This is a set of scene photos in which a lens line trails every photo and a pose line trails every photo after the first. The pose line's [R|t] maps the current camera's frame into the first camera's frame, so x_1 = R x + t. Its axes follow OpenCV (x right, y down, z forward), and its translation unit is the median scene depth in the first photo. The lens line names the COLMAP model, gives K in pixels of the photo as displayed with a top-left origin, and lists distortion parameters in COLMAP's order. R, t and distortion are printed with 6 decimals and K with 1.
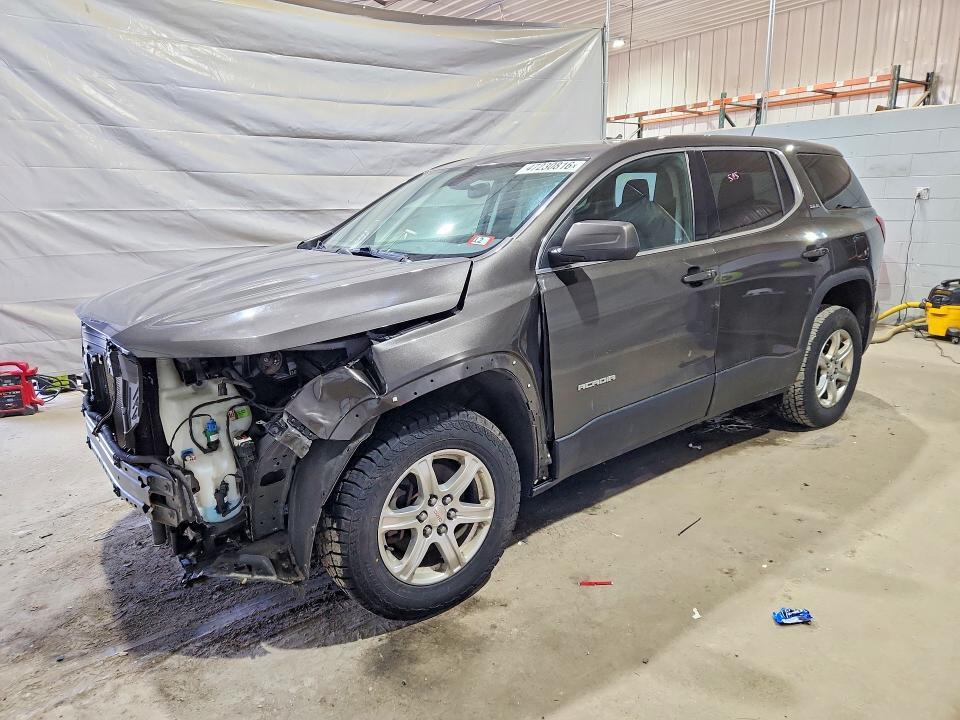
lens RADIAL K [[628.9, 0, 480.0], [0, 628.9, 360.0], [0, 0, 1]] dist [0.023759, -0.002418]
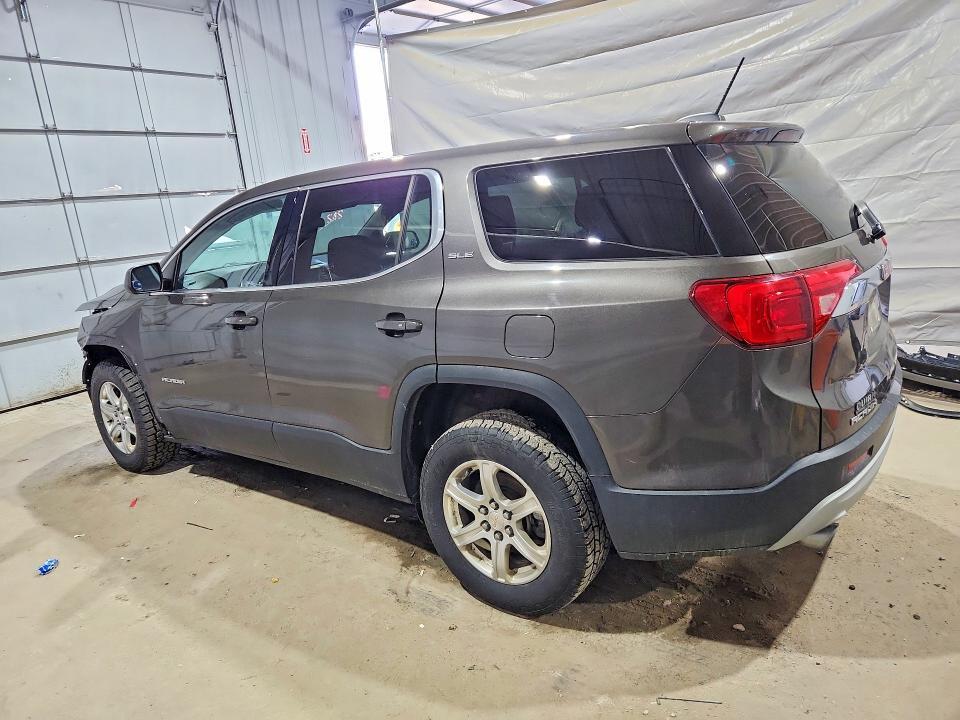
lens RADIAL K [[676.4, 0, 480.0], [0, 676.4, 360.0], [0, 0, 1]] dist [0.071101, -0.064245]
pose [[0.245236, 0.217199, -0.944820, 1.202943], [-0.164271, 0.969797, 0.180303, -0.256076], [0.955445, 0.110990, 0.273508, 0.859737]]
